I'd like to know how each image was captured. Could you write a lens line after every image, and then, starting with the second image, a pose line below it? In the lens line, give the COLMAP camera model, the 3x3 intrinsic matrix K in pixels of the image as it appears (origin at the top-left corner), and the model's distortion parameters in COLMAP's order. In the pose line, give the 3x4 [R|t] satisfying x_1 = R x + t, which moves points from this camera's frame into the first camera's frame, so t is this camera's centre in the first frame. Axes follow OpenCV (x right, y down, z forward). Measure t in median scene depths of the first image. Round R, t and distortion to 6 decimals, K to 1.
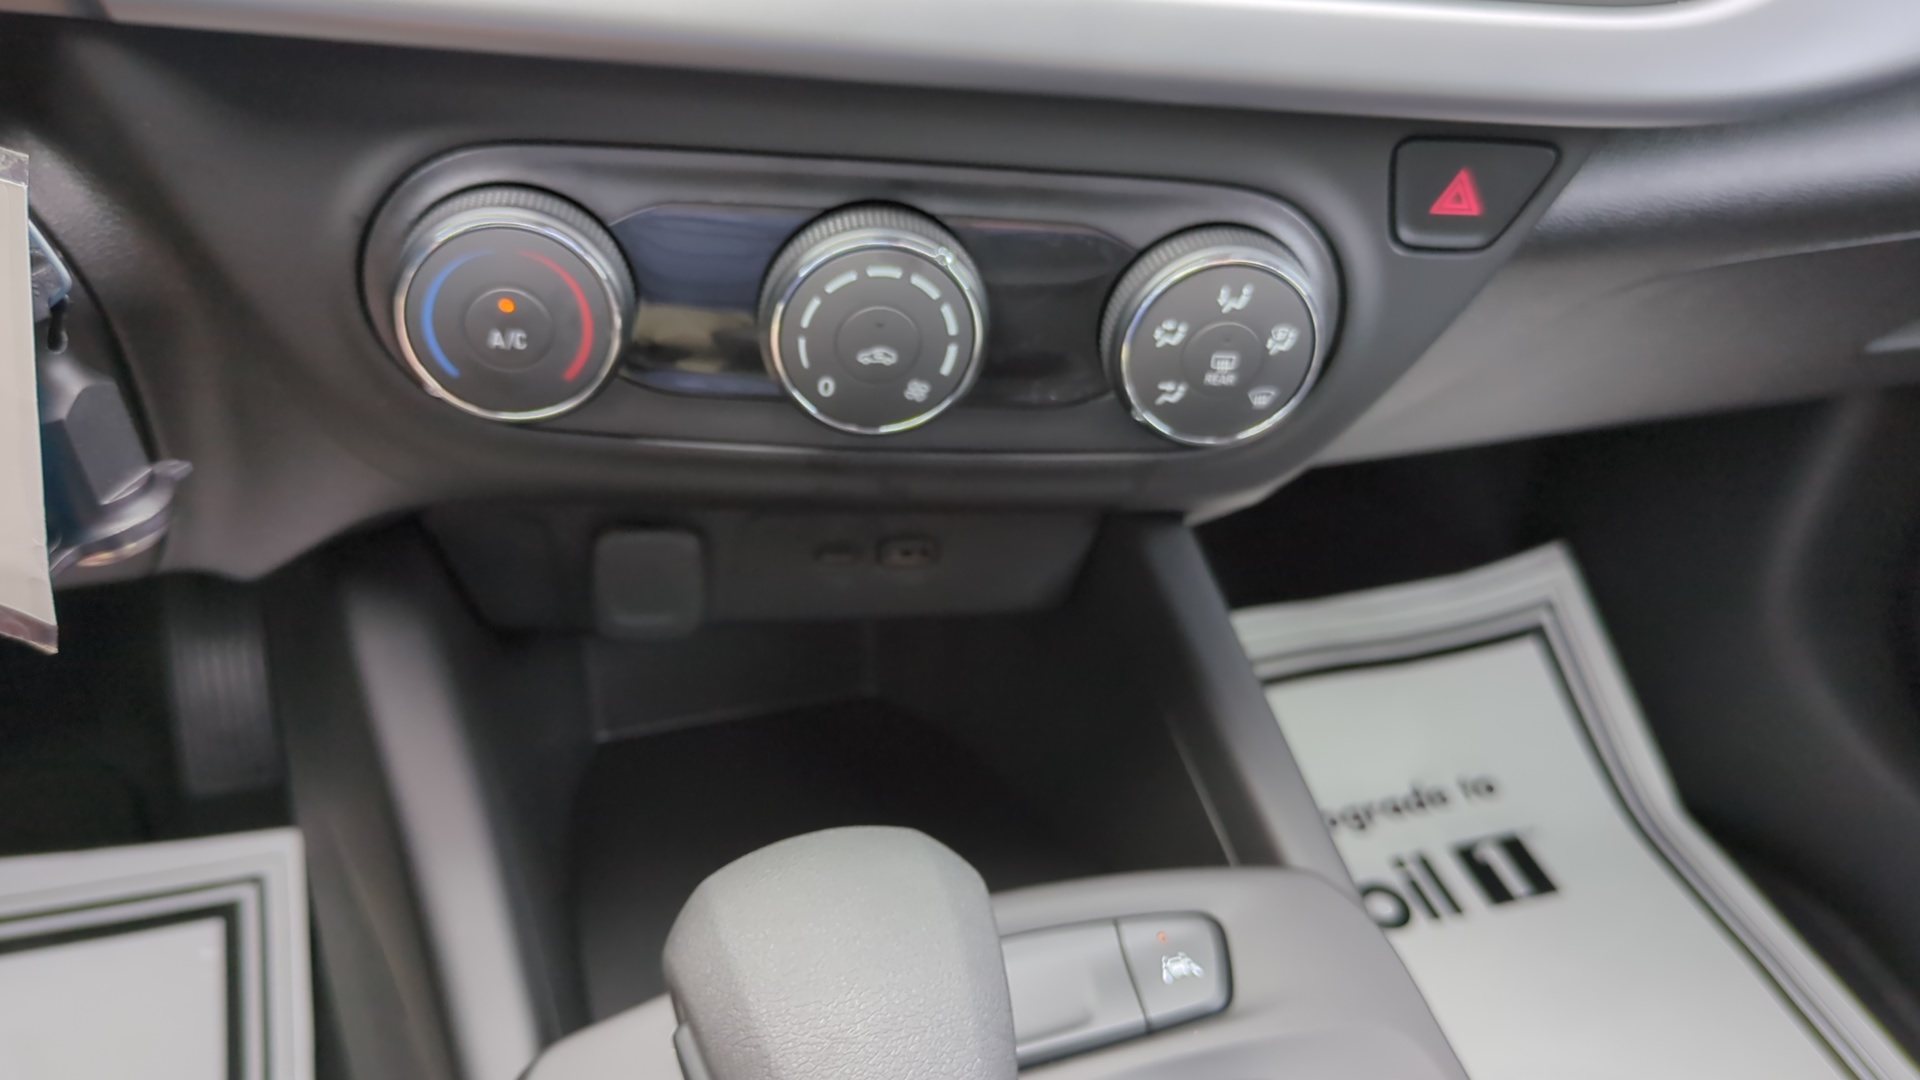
lens RADIAL K [[1640.6, 0, 953.4], [0, 1640.6, 532.4], [0, 0, 1]] dist [0.014479, -0.002393]
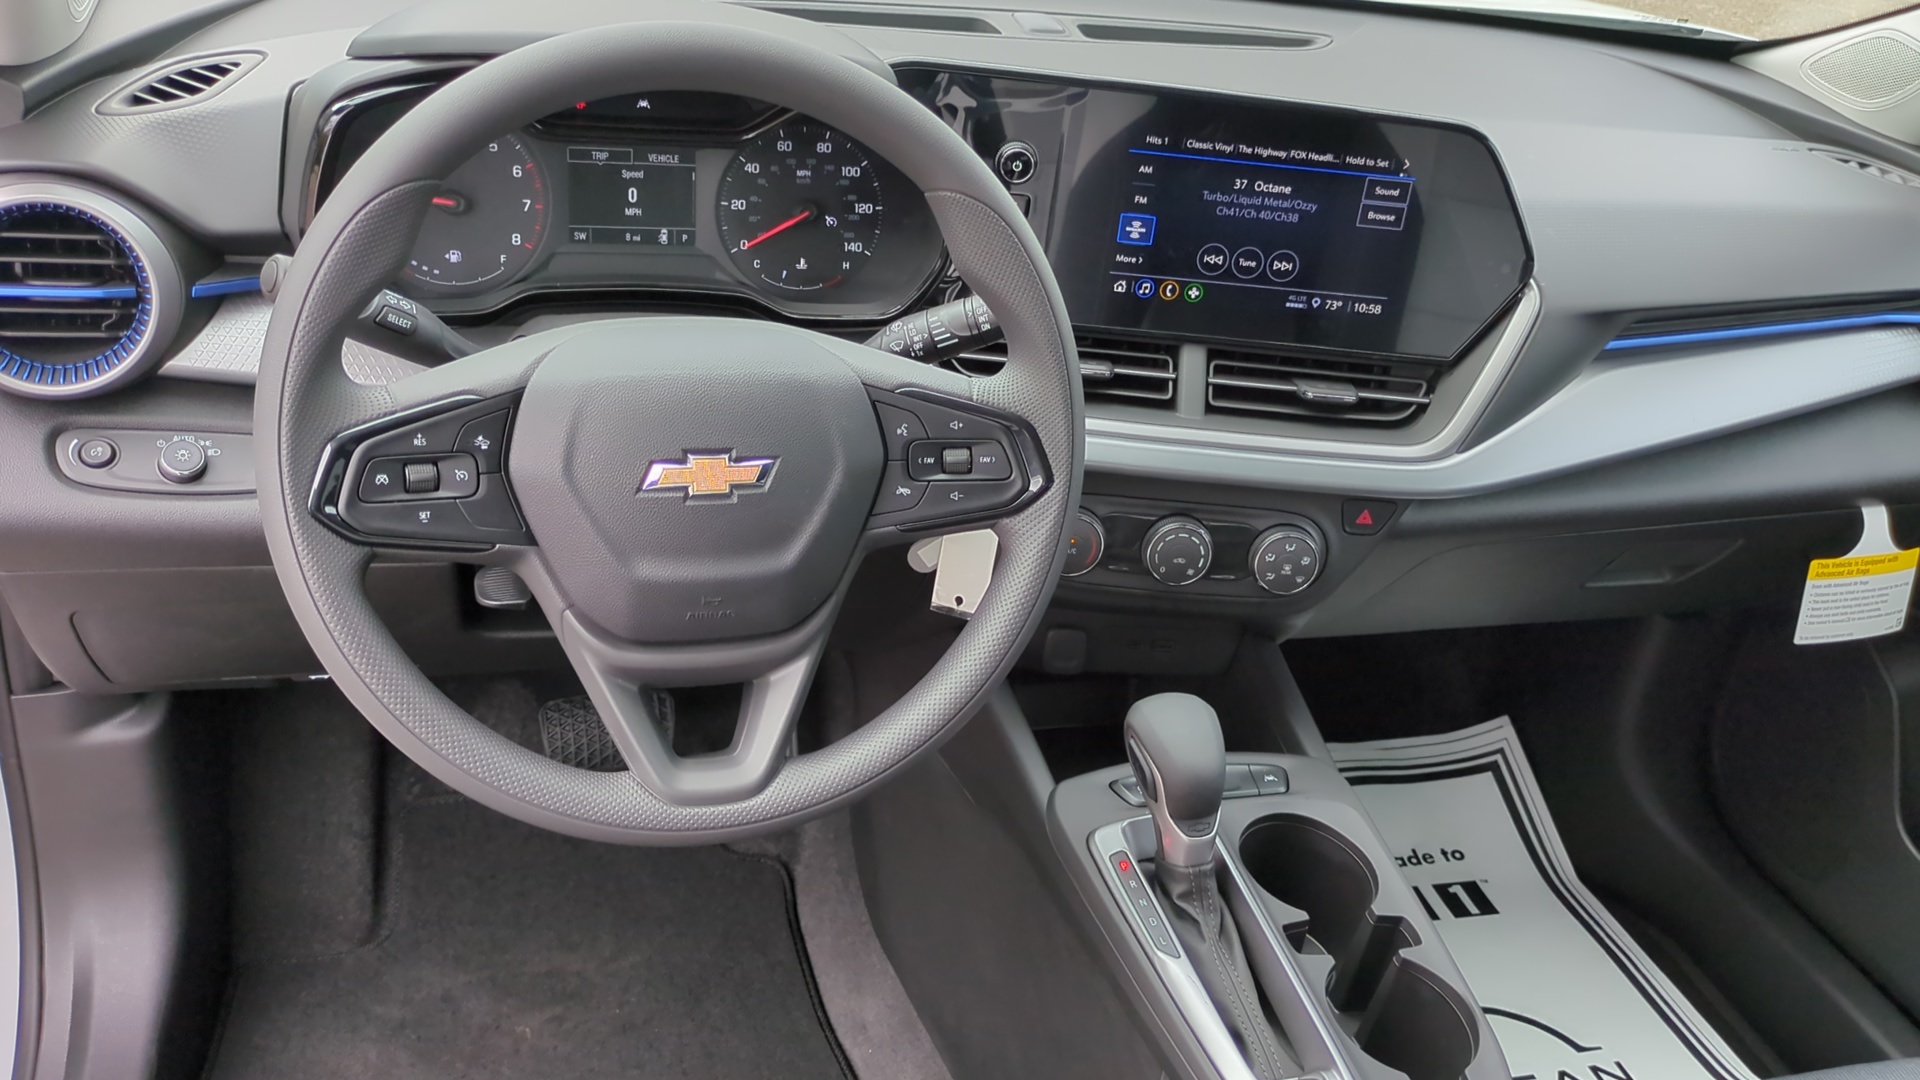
lens RADIAL K [[1675.0, 0, 960.0], [0, 1675.0, 540.0], [0, 0, 1]] dist [0.046938, -0.062177]
pose [[0.998011, 0.035875, -0.051844, -0.299739], [-0.043491, 0.987086, -0.154171, 0.371028], [0.045643, 0.156119, 0.986683, -2.232761]]
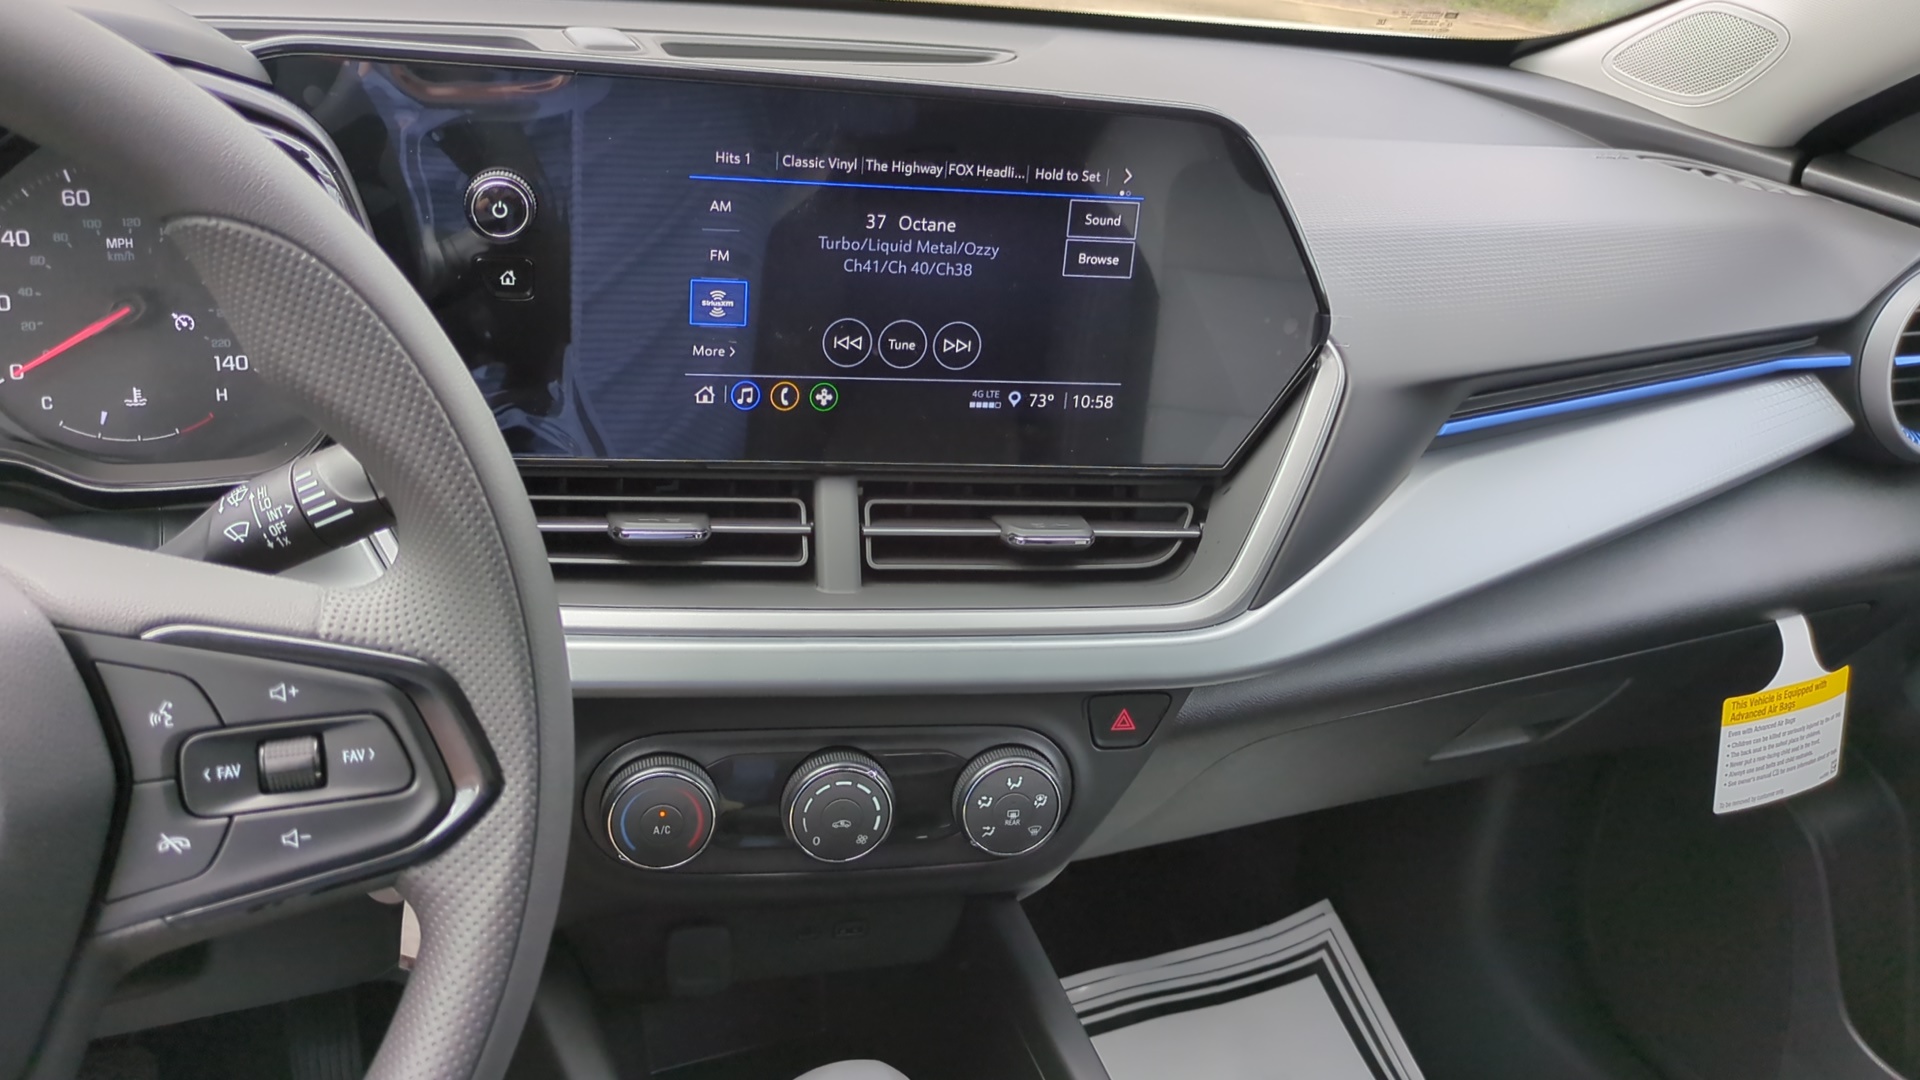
lens RADIAL K [[1664.6, 0, 957.9], [0, 1664.6, 526.9], [0, 0, 1]] dist [0.013392, -0.001158]
pose [[0.995056, -0.054985, 0.082710, -0.051529], [0.072916, 0.969870, -0.232456, 0.024050], [-0.067436, 0.237338, 0.969084, -1.050851]]
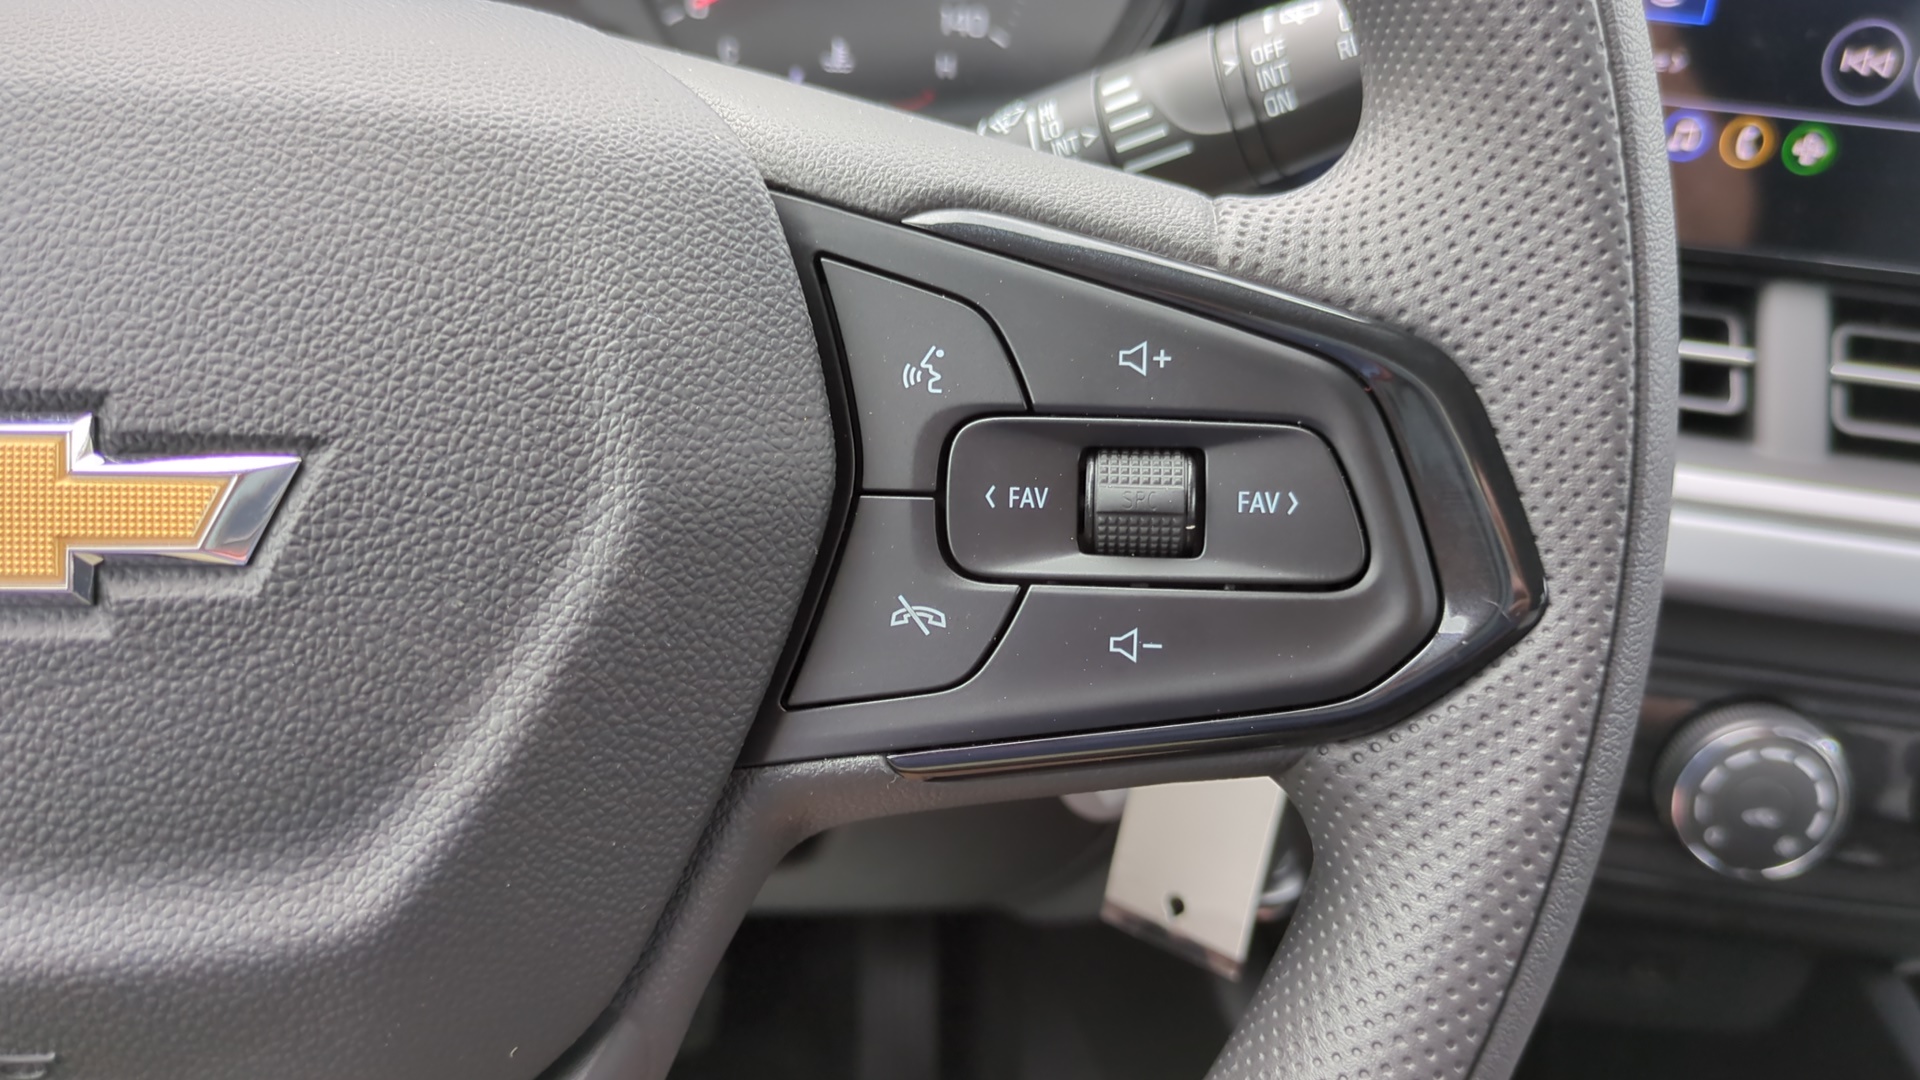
lens RADIAL K [[1640.6, 0, 953.4], [0, 1640.6, 532.4], [0, 0, 1]] dist [0.014479, -0.002393]
pose [[0.970616, 0.064621, -0.231796, -0.363728], [-0.115031, 0.970679, -0.211070, 0.021243], [0.211360, 0.231532, 0.949589, -0.400832]]
